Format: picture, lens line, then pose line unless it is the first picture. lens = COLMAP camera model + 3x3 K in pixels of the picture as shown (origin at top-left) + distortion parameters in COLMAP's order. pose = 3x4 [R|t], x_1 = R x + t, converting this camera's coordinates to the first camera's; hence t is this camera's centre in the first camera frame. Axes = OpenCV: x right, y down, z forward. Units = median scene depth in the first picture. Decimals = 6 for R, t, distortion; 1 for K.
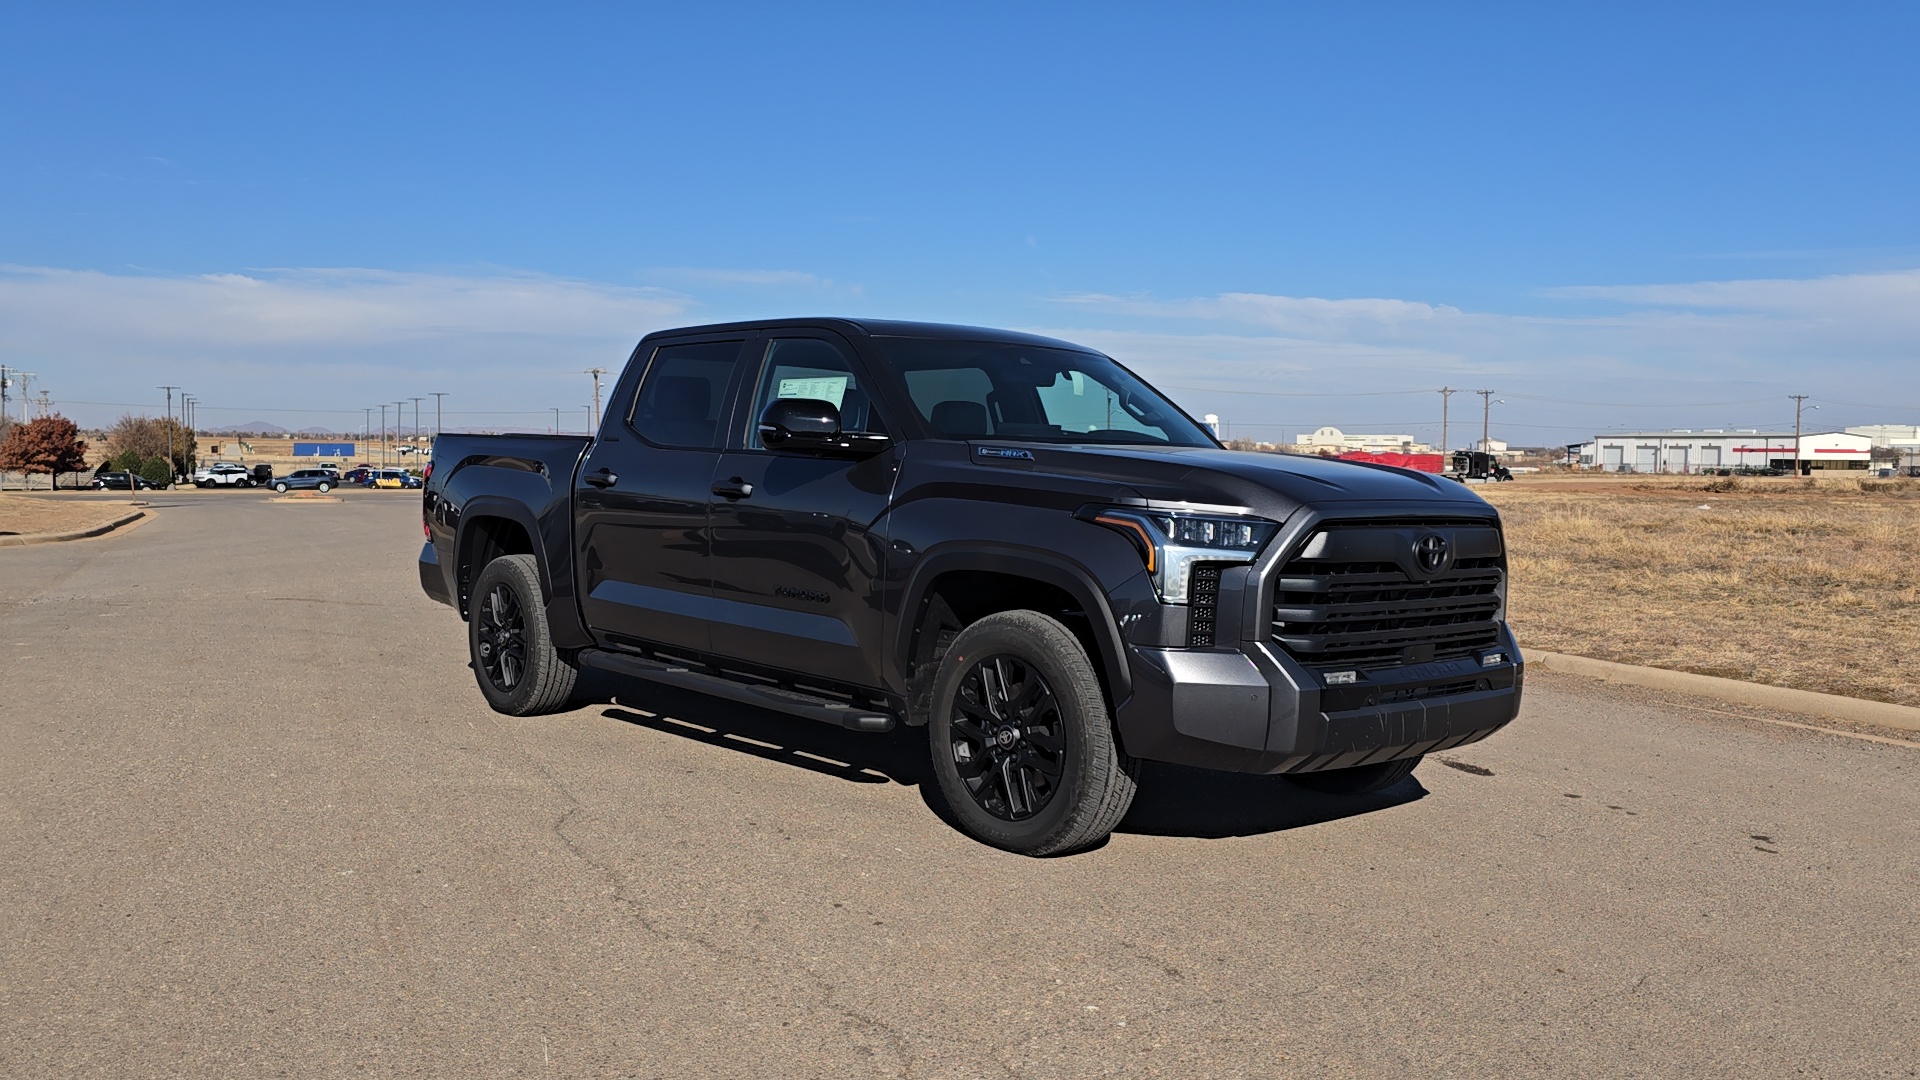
lens RADIAL K [[1628.9, 0, 959.3], [0, 1628.9, 527.9], [0, 0, 1]] dist [0.003683, 0.009500]
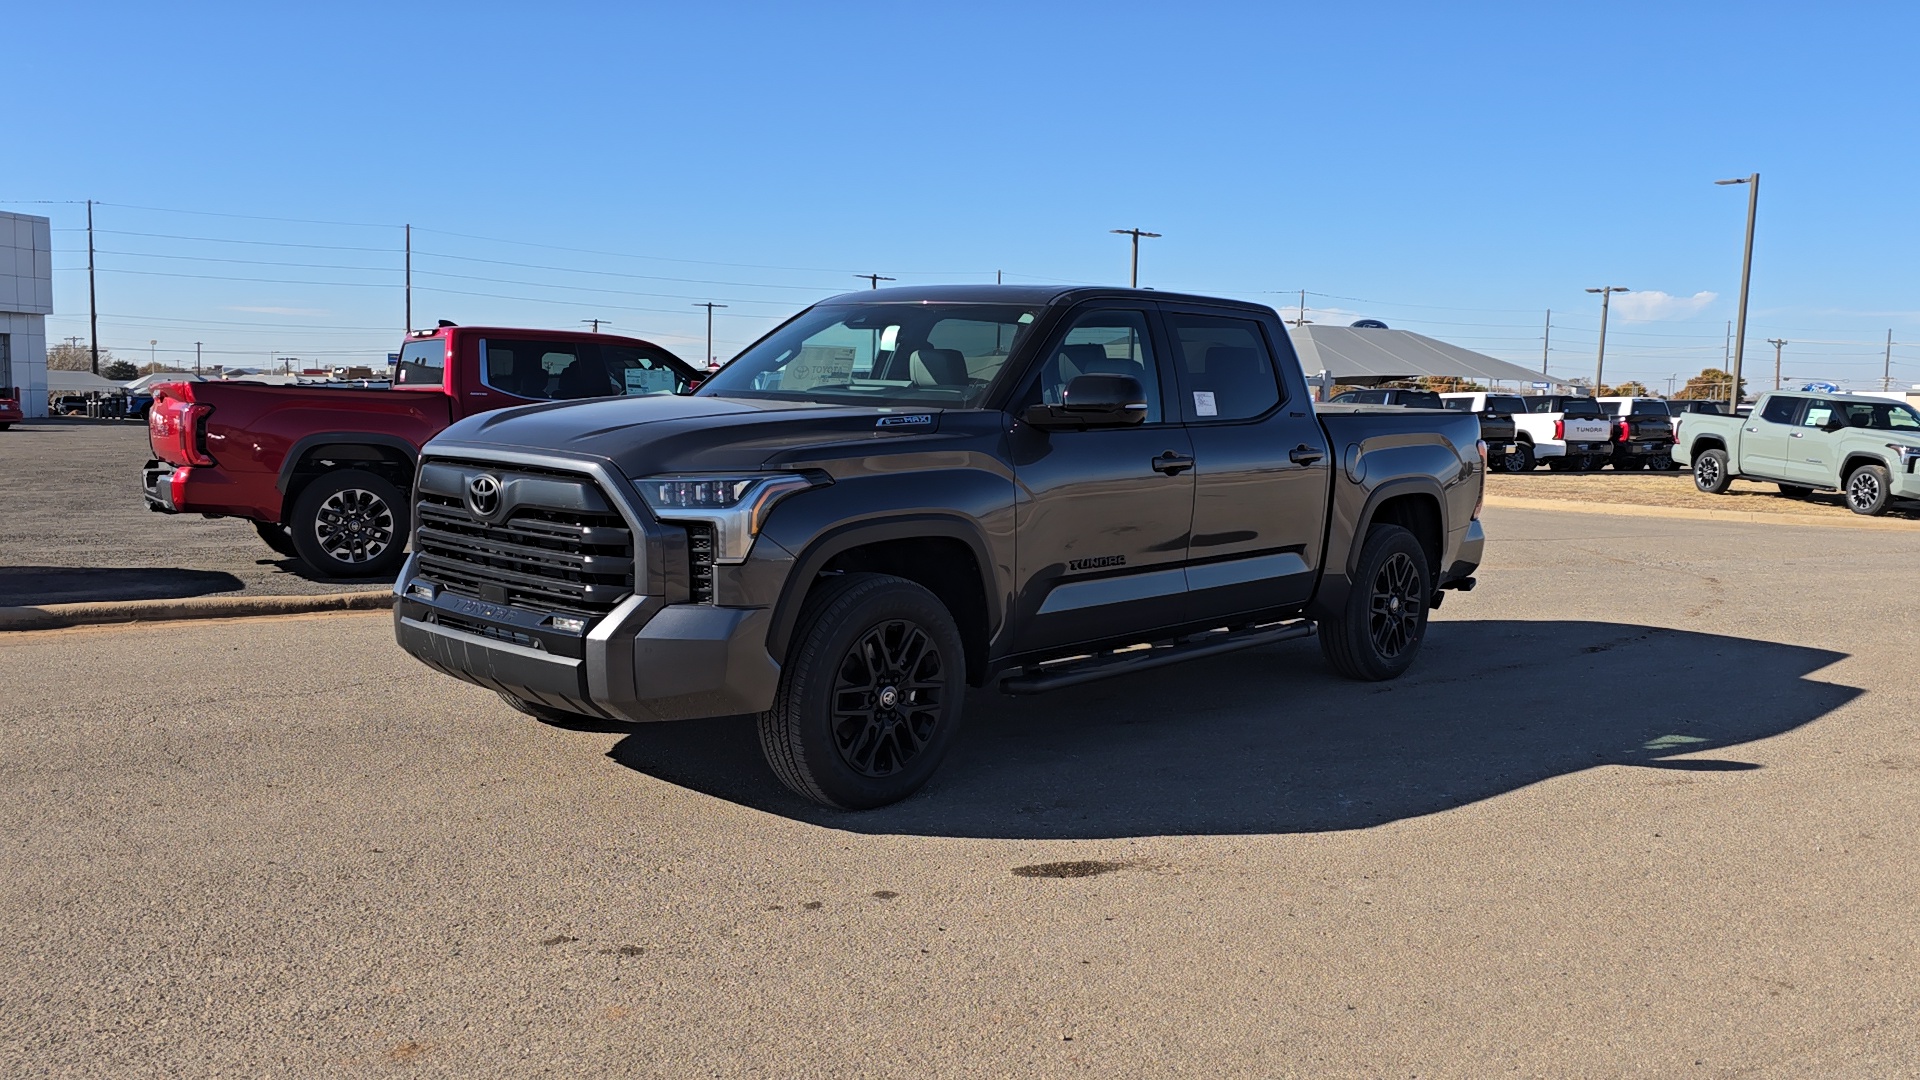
lens RADIAL K [[1628.9, 0, 971.9], [0, 1628.9, 540.5], [0, 0, 1]] dist [0.003683, 0.009500]
pose [[0.102127, 0.085265, -0.991110, 0.770379], [-0.073559, 0.994240, 0.077955, -0.034226], [0.992048, 0.064943, 0.107811, 0.684828]]
